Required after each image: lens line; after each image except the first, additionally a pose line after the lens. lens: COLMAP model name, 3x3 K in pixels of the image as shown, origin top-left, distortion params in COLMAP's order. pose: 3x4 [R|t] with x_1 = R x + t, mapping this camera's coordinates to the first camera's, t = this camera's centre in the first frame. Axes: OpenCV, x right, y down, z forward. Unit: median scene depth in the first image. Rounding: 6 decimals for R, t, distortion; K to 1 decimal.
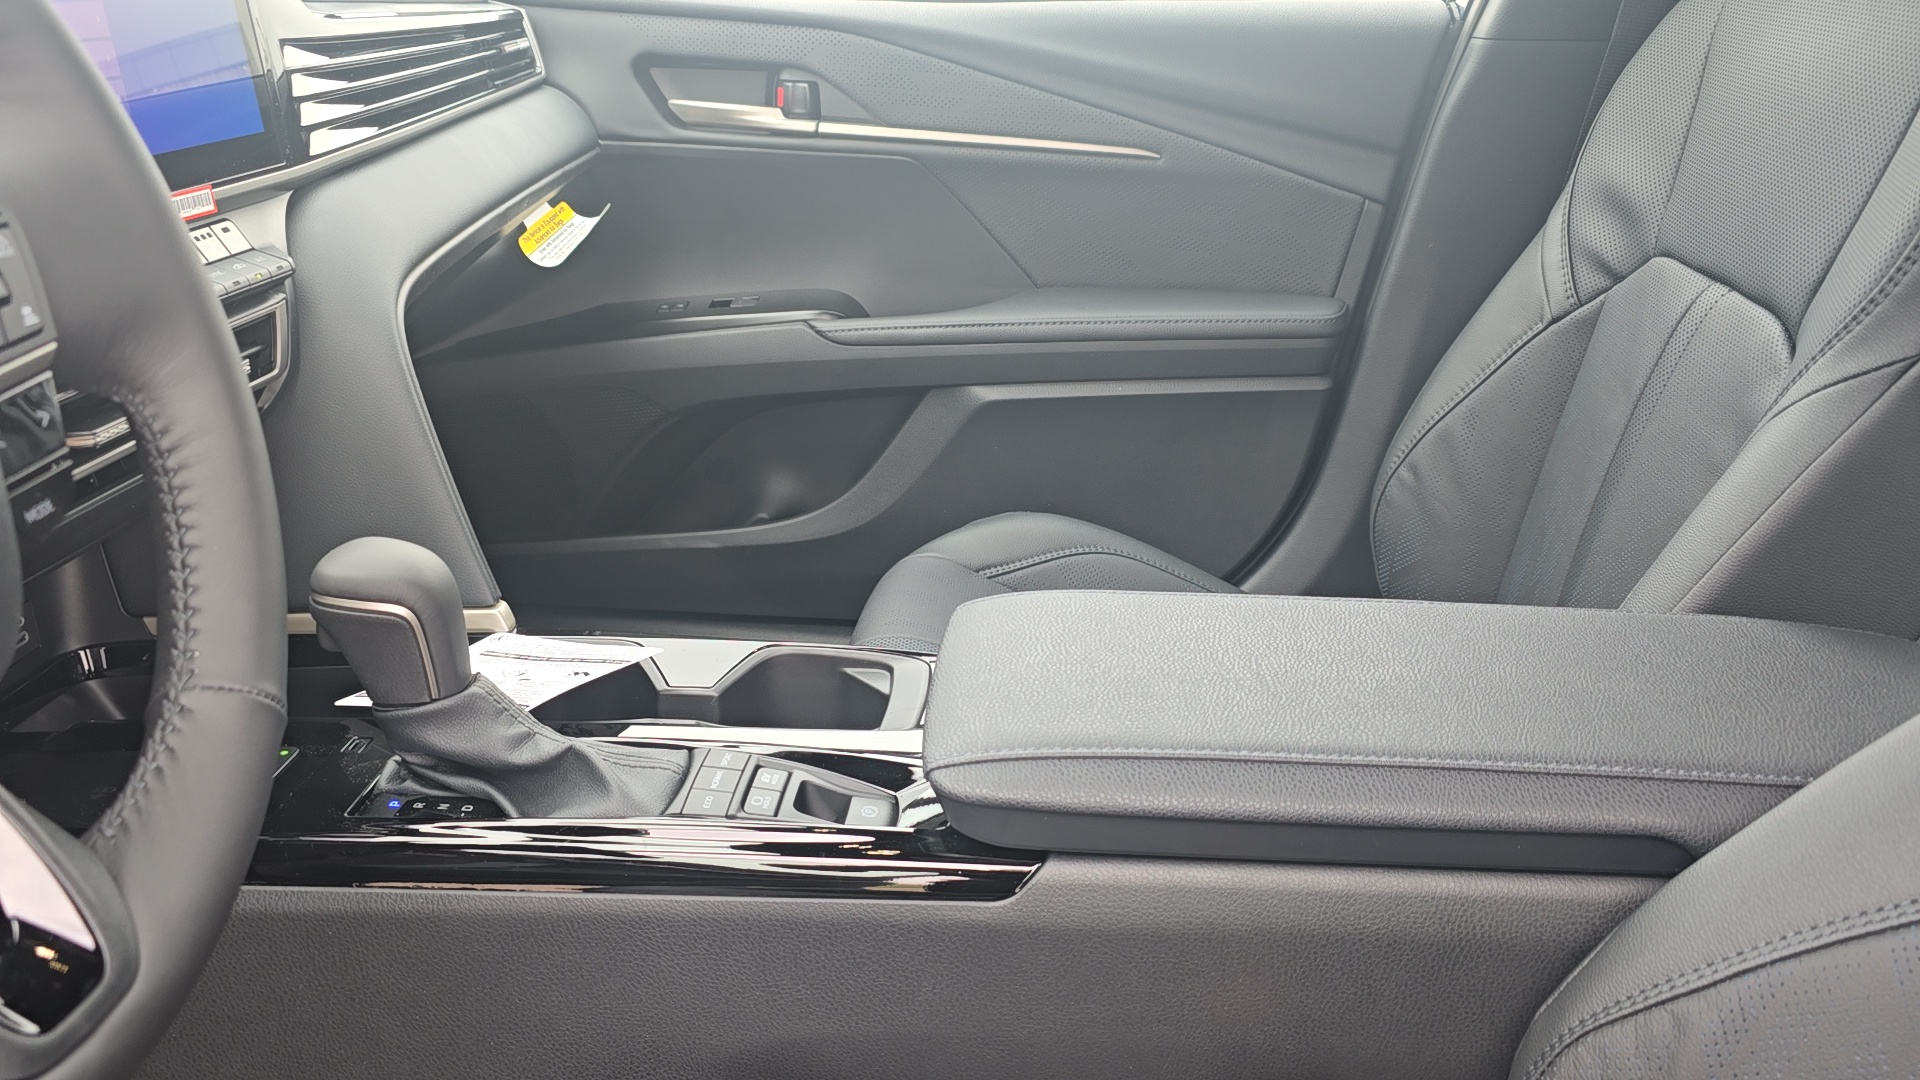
lens RADIAL K [[1599.4, 0, 949.5], [0, 1599.4, 549.7], [0, 0, 1]] dist [-0.003183, 0.018980]
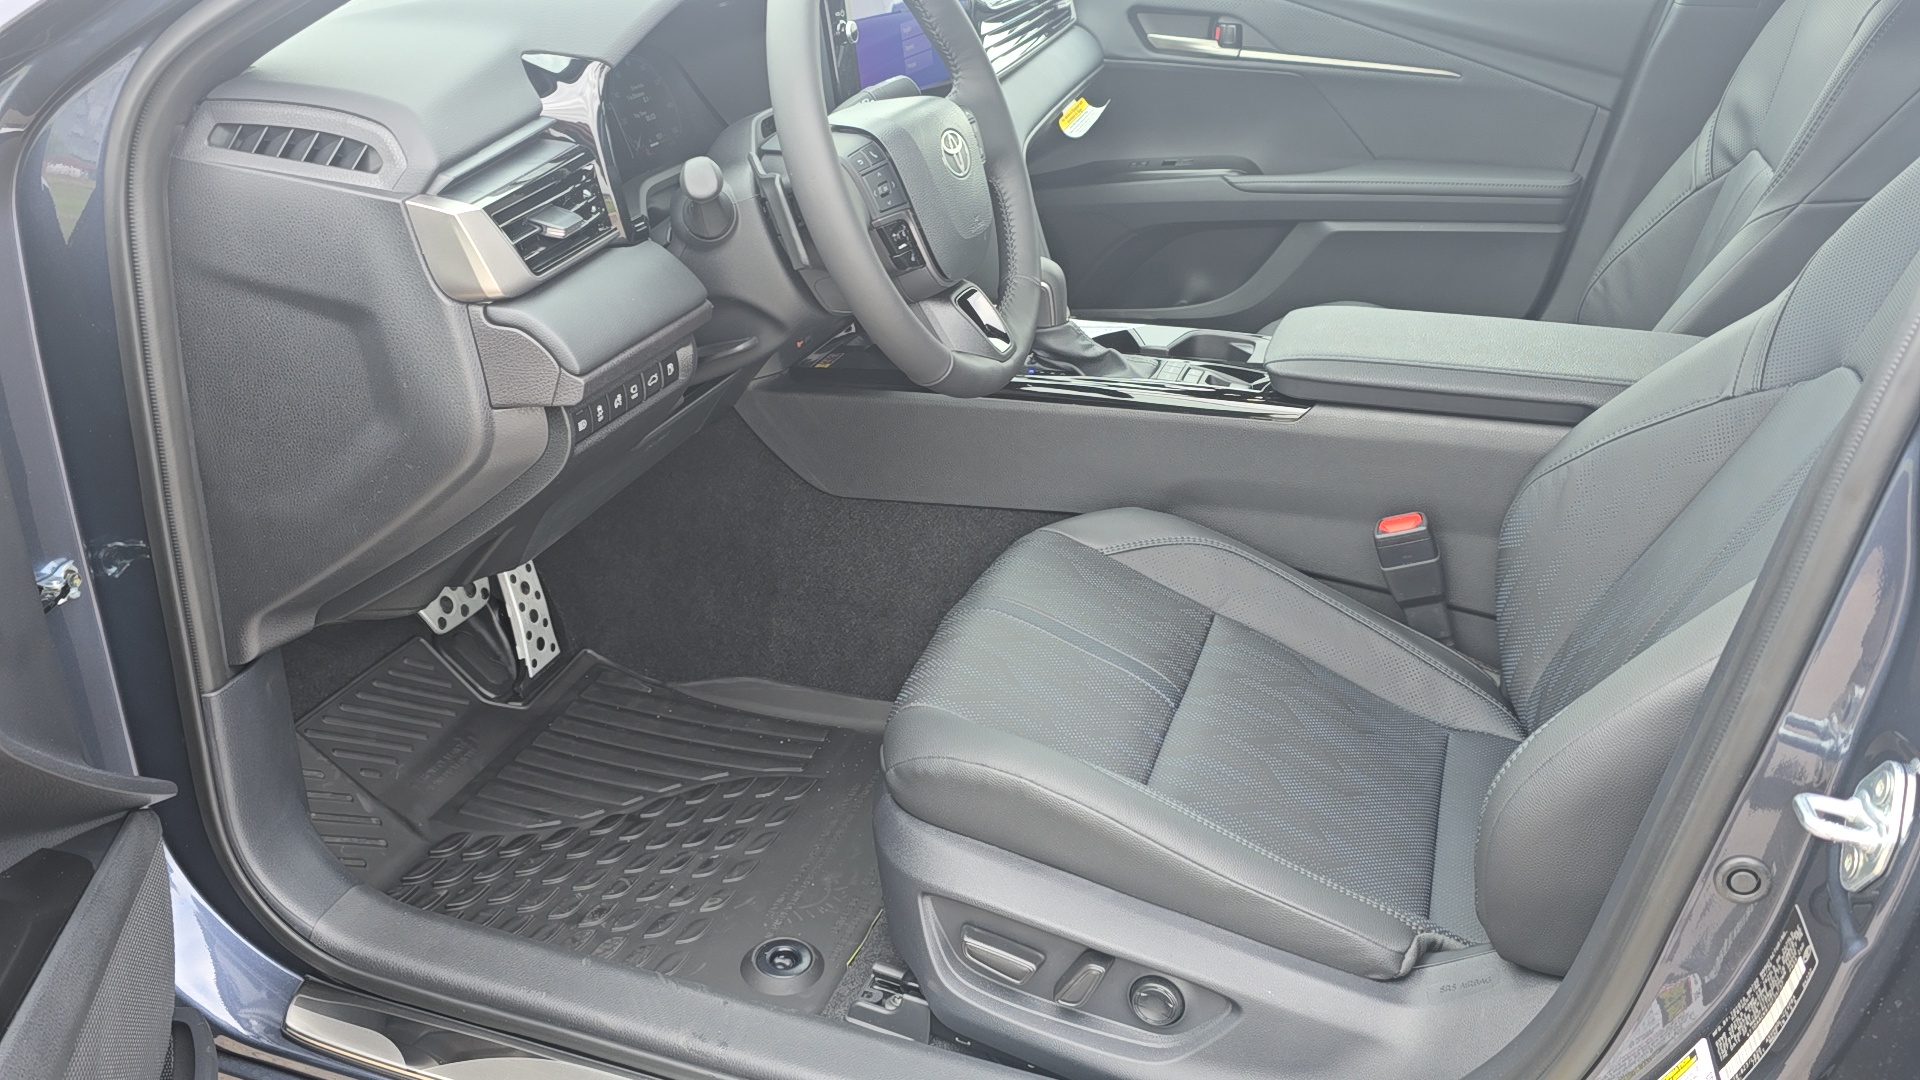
lens RADIAL K [[1599.4, 0, 960.3], [0, 1599.4, 520.8], [0, 0, 1]] dist [-0.003183, 0.018980]
pose [[0.970402, 0.082980, -0.226790, 0.048634], [-0.069131, 0.995263, 0.068354, 0.112066], [0.231388, -0.050653, 0.971542, -0.647581]]
